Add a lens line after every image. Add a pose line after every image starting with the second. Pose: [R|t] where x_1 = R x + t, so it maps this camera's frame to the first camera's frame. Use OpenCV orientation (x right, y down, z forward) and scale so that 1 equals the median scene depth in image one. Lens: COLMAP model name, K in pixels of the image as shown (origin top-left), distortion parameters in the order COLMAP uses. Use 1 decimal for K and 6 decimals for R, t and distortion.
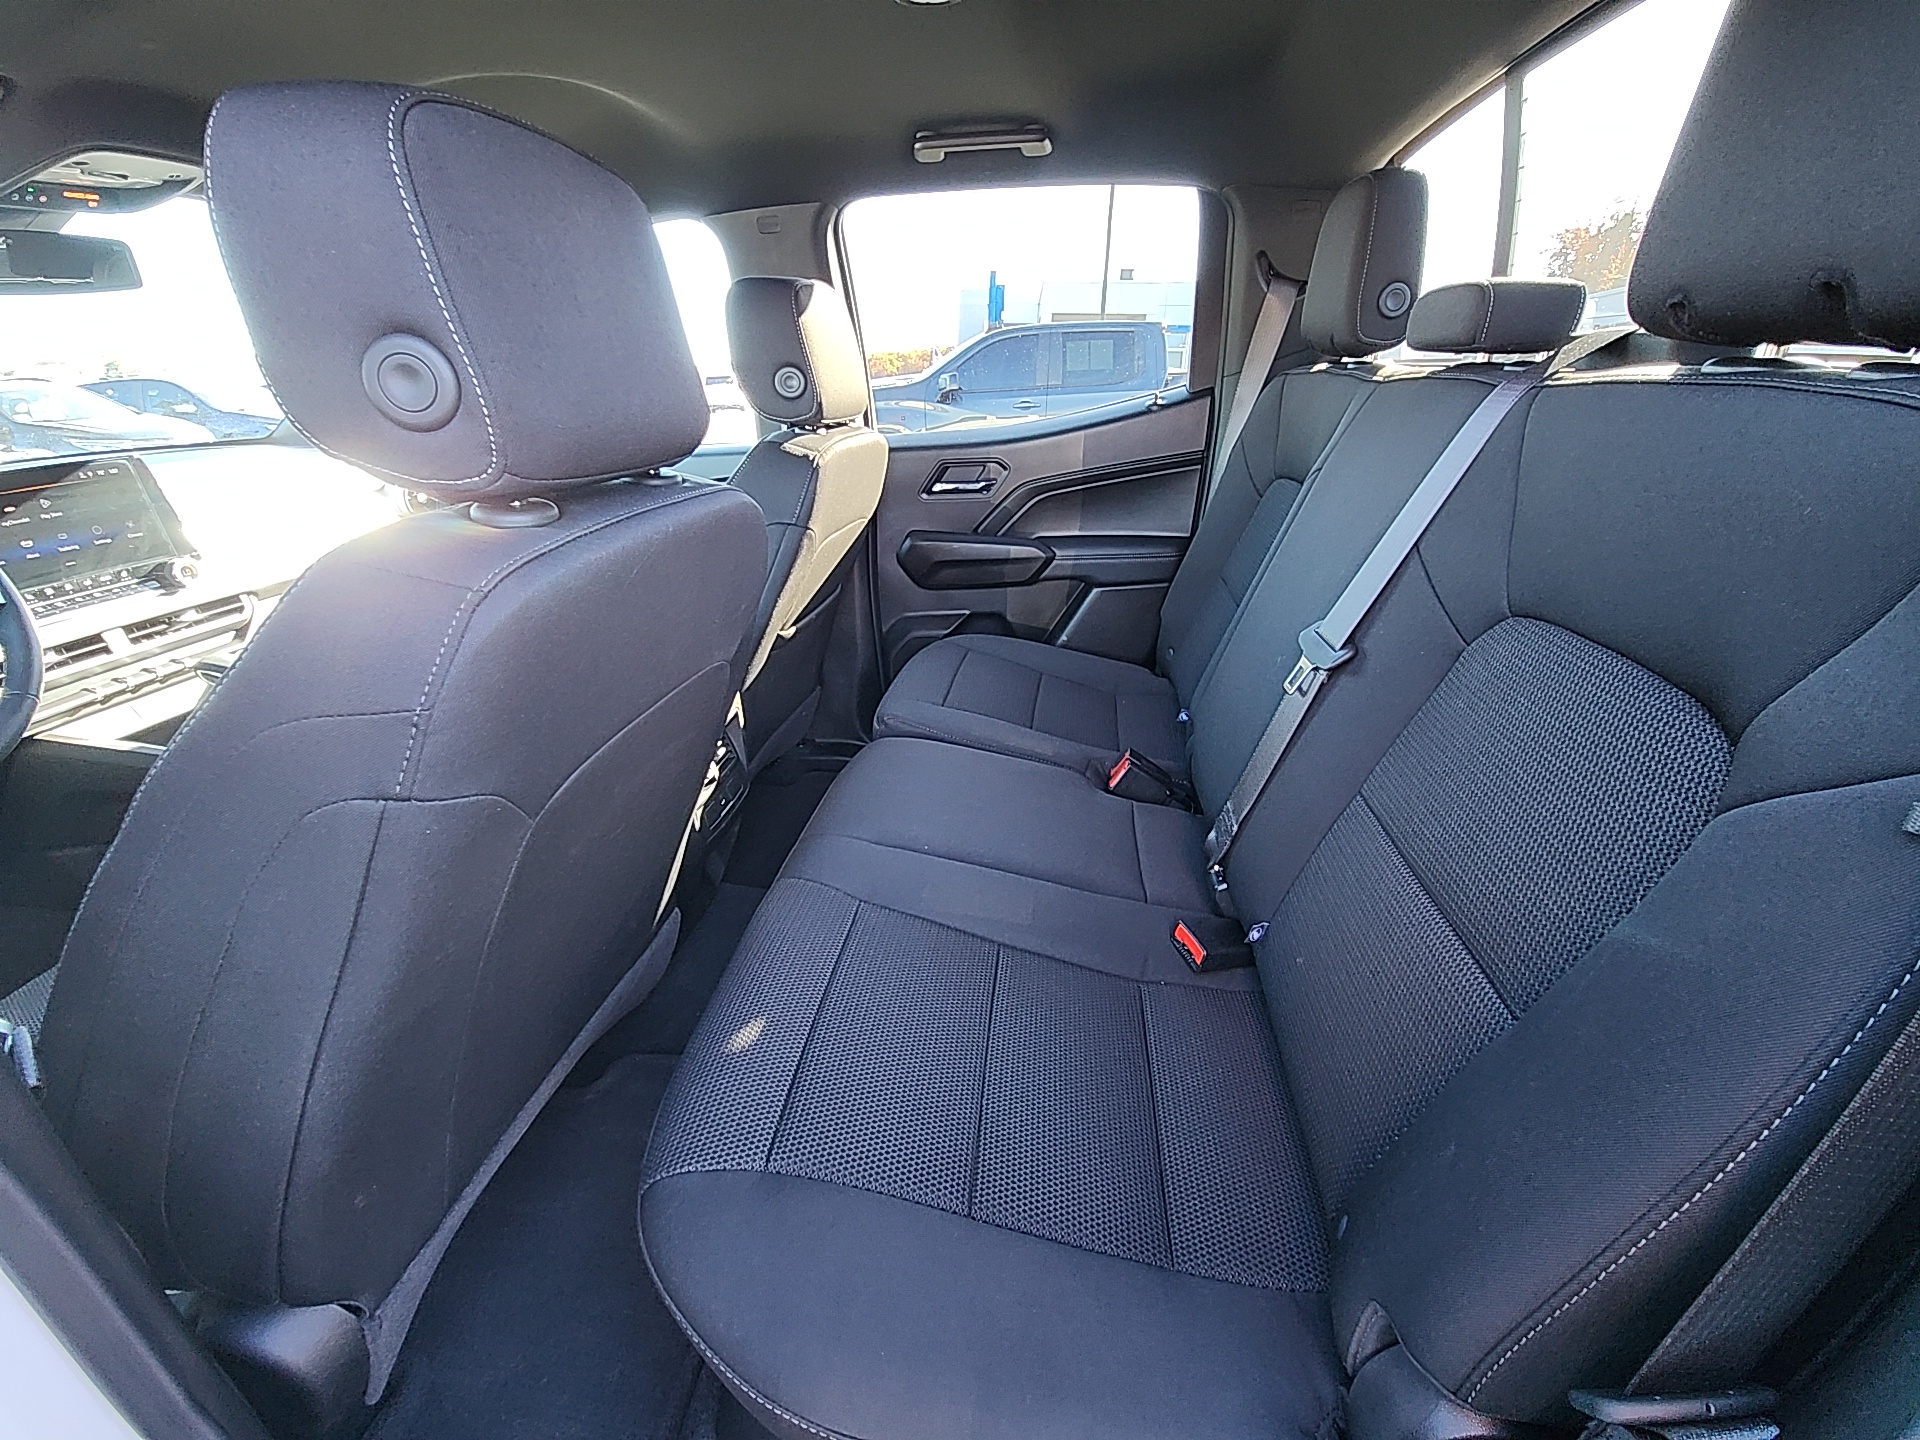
lens RADIAL K [[775.6, 0, 949.6], [0, 775.6, 705.0], [0, 0, 1]] dist [0.014912, -0.011132]
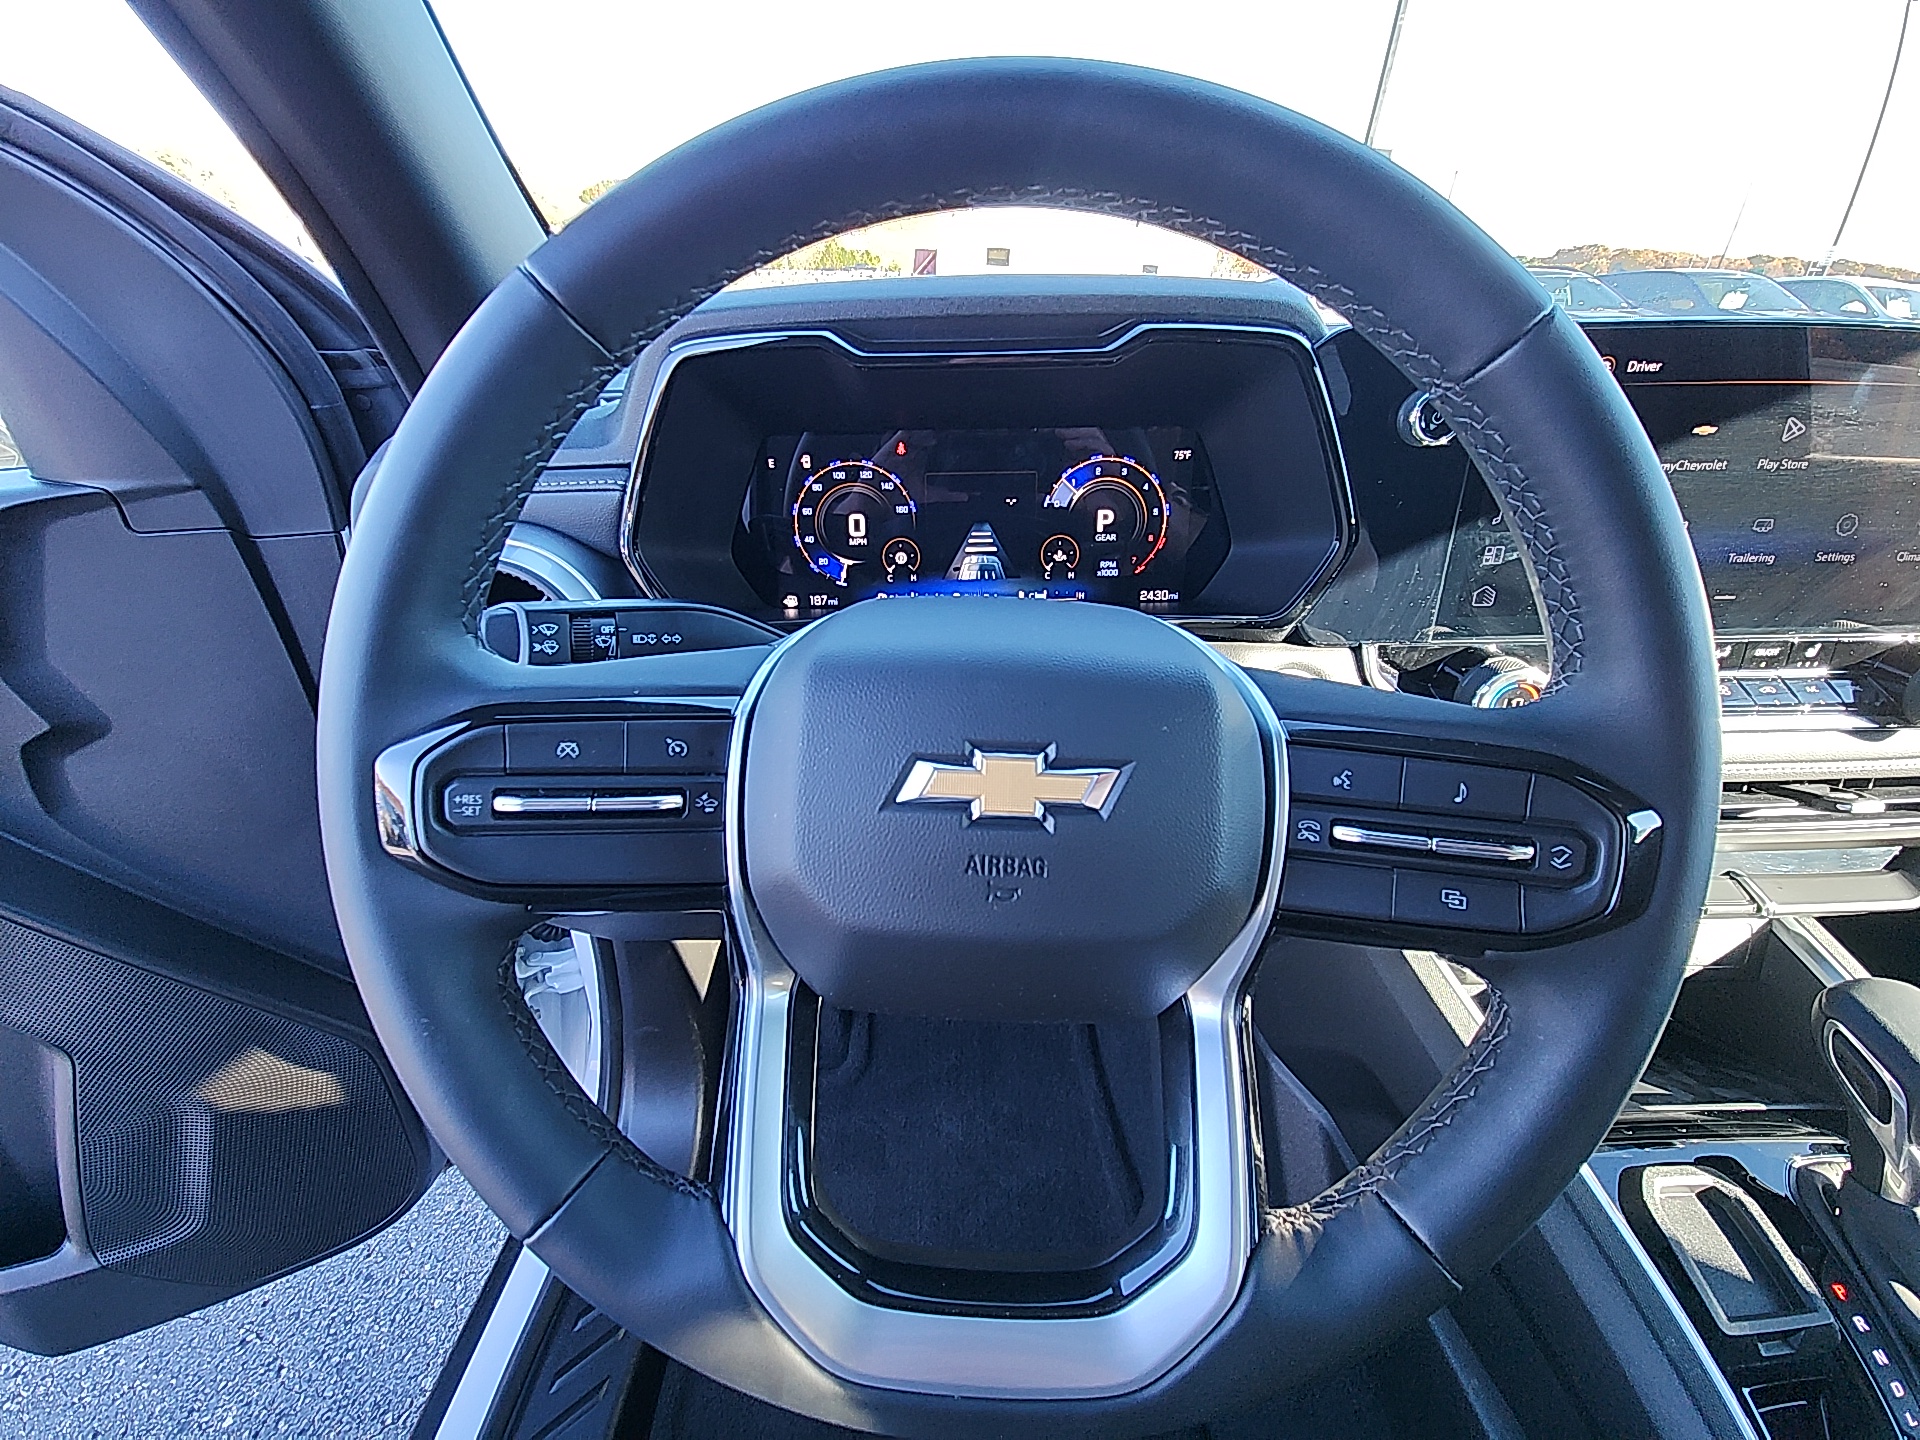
lens RADIAL K [[775.6, 0, 950.6], [0, 775.6, 702.9], [0, 0, 1]] dist [0.014912, -0.011132]
pose [[0.153292, 0.469214, -0.869678, -0.763458], [-0.380447, 0.840264, 0.386286, -0.130041], [0.912010, 0.271652, 0.307316, 0.507537]]
